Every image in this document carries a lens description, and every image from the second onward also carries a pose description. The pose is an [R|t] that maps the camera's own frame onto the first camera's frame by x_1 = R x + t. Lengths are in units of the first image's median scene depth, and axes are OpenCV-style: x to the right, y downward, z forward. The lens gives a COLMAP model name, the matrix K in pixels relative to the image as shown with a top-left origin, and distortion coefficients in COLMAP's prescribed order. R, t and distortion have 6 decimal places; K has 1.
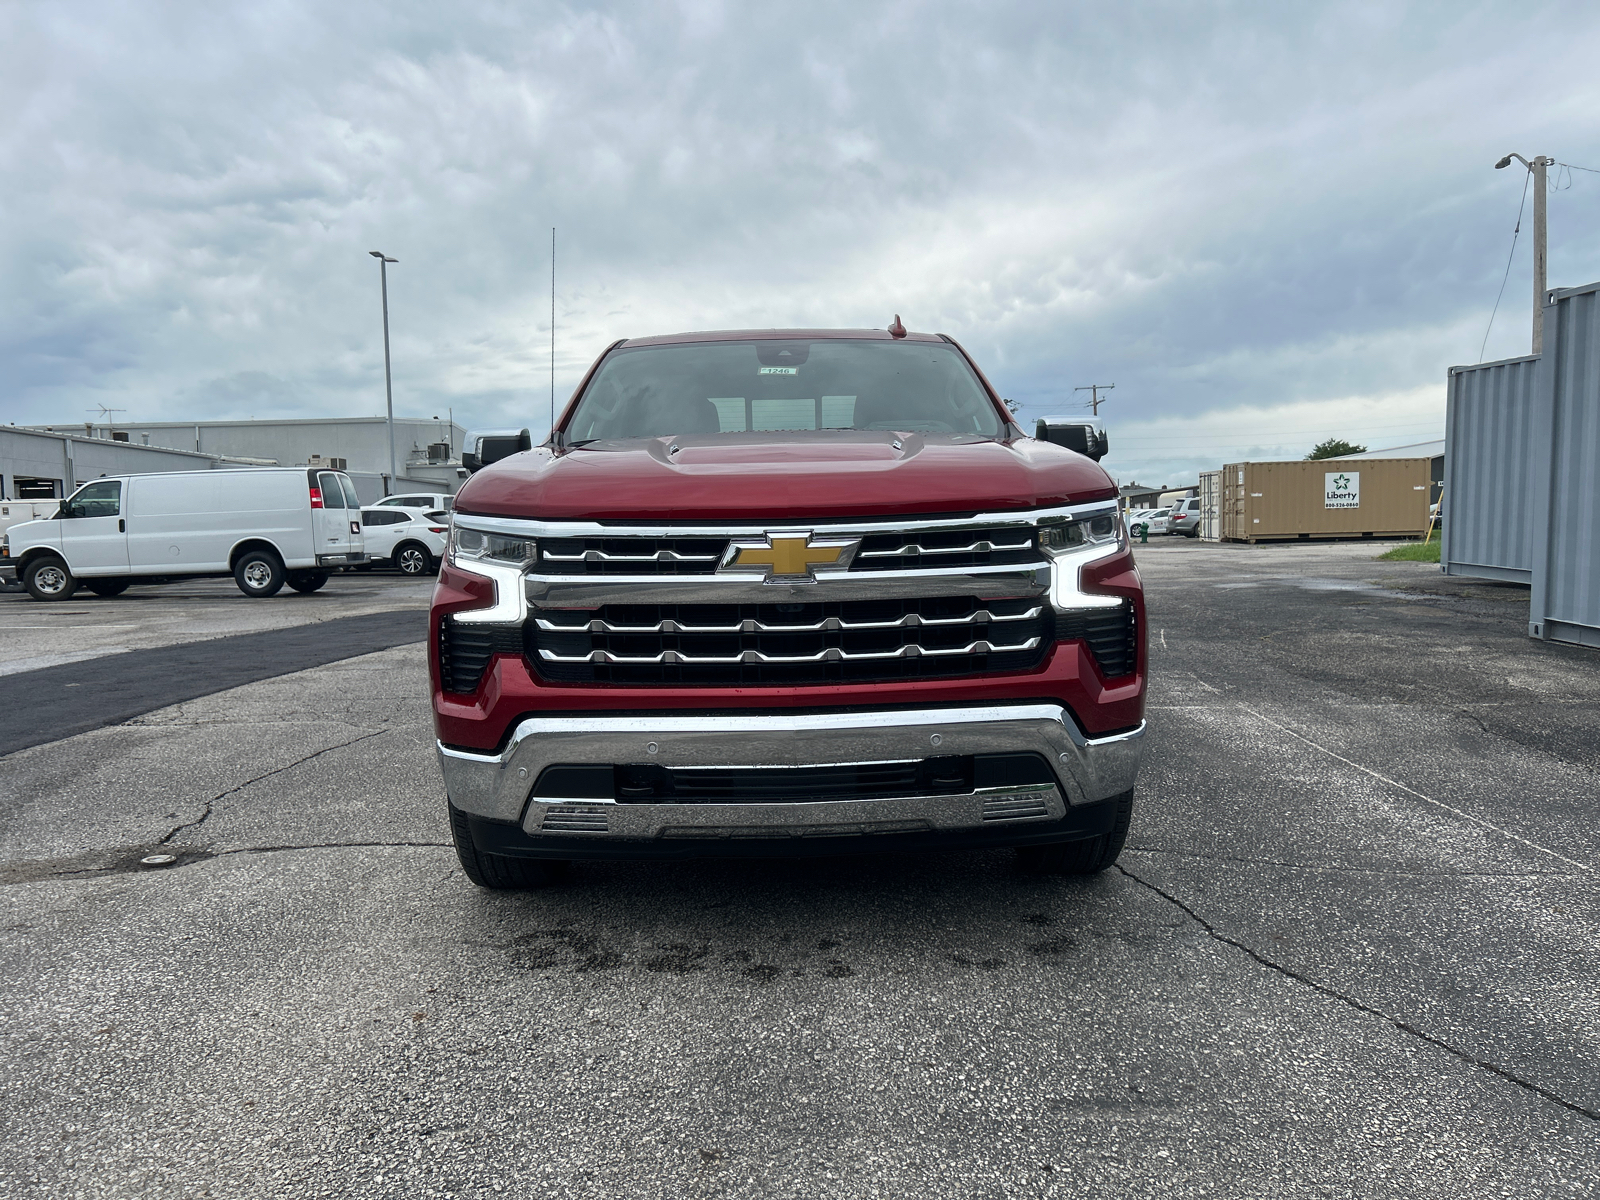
lens RADIAL K [[1205.5, 0, 803.5], [0, 1205.5, 617.0], [0, 0, 1]] dist [0.054695, -0.062216]
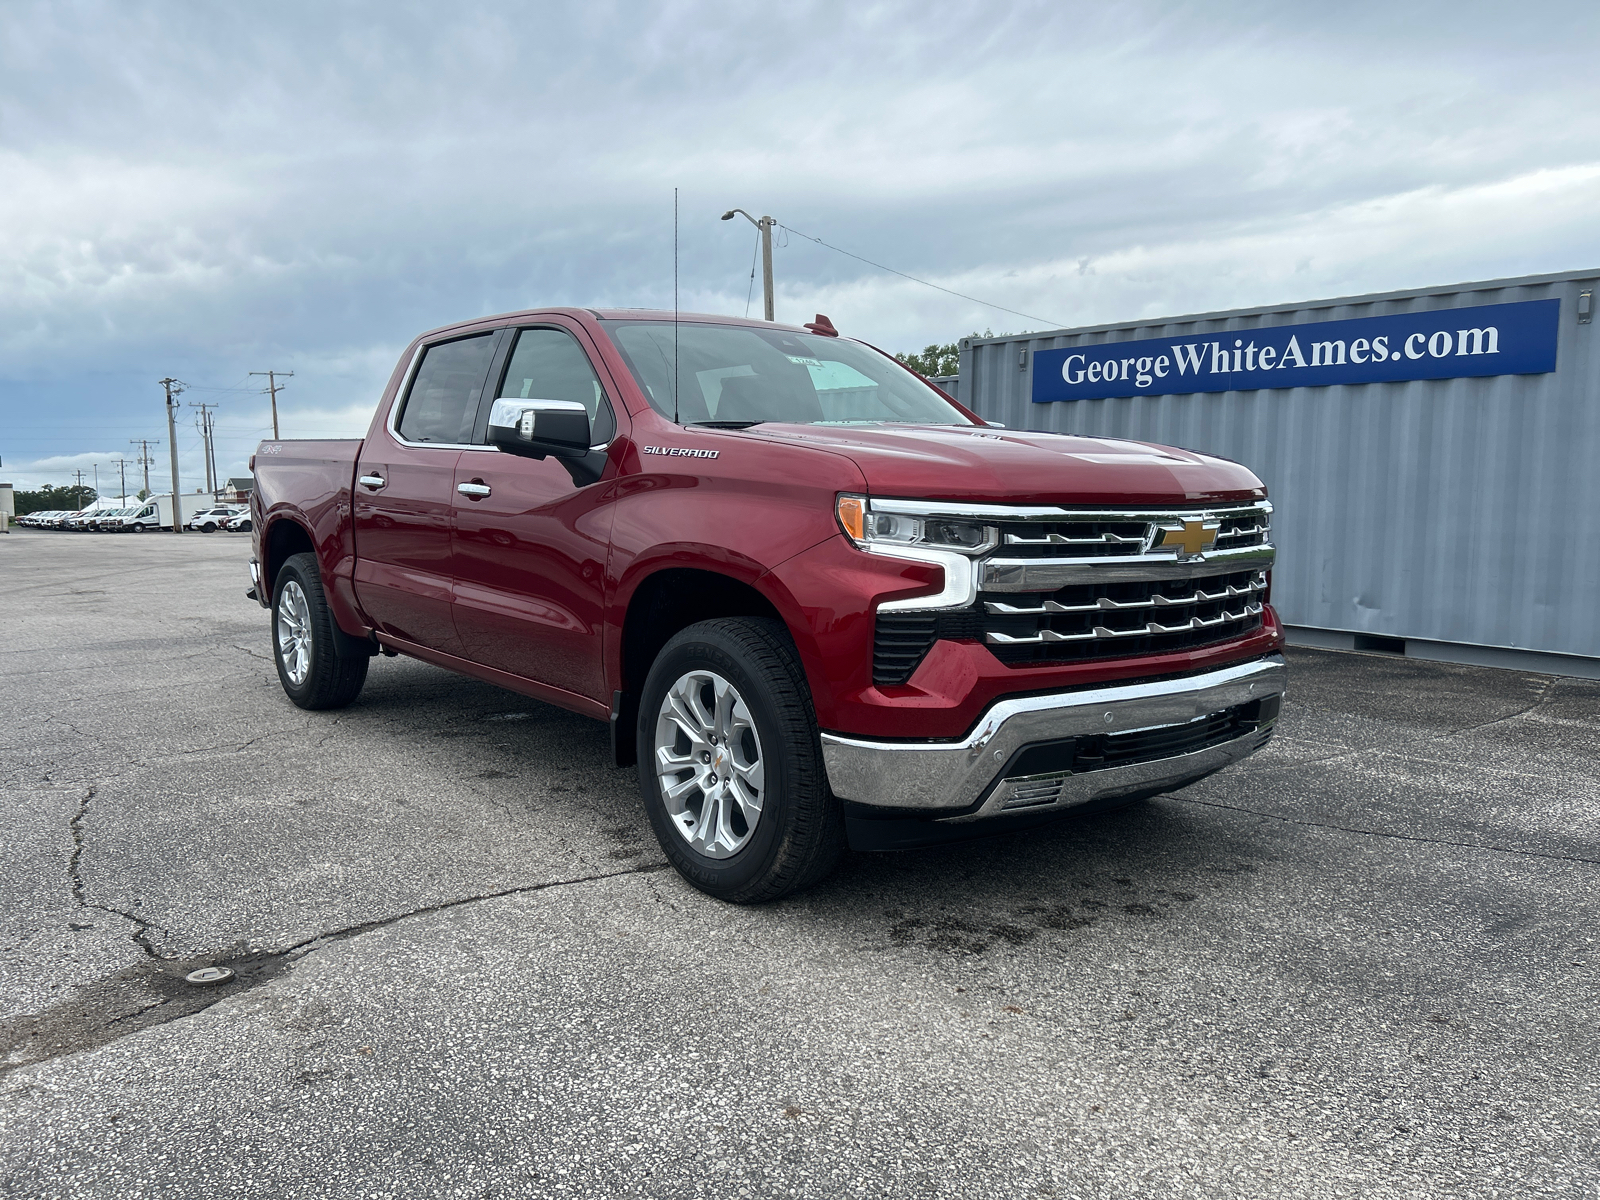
lens RADIAL K [[1205.5, 0, 799.4], [0, 1205.5, 599.0], [0, 0, 1]] dist [0.054695, -0.062216]
pose [[0.785677, -0.038573, 0.617433, -0.916608], [0.045573, 0.998951, 0.004418, -0.012437], [-0.616956, 0.024667, 0.786611, 0.289317]]
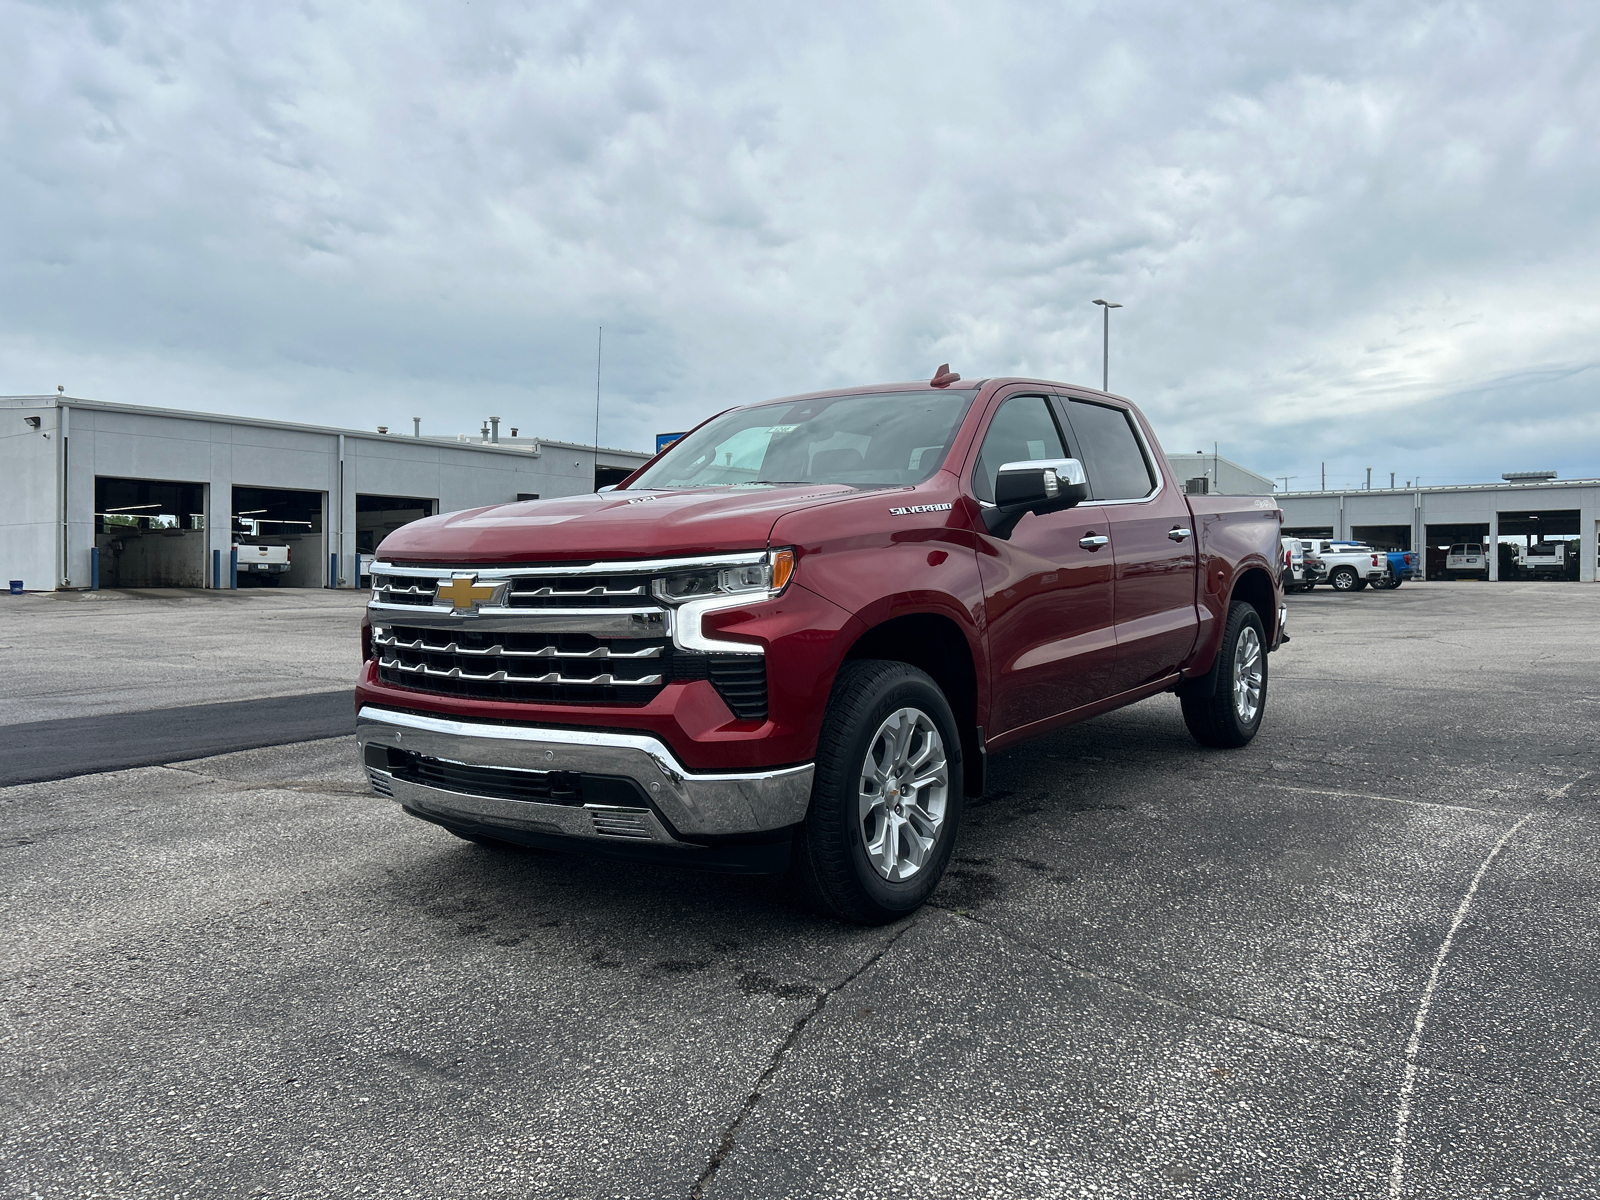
lens RADIAL K [[1205.5, 0, 785.5], [0, 1205.5, 602.9], [0, 0, 1]] dist [0.054695, -0.062216]
pose [[0.788005, 0.038581, -0.614459, 0.918467], [-0.062529, 0.997889, -0.017533, -0.035579], [0.612486, 0.052238, 0.788754, 0.193043]]
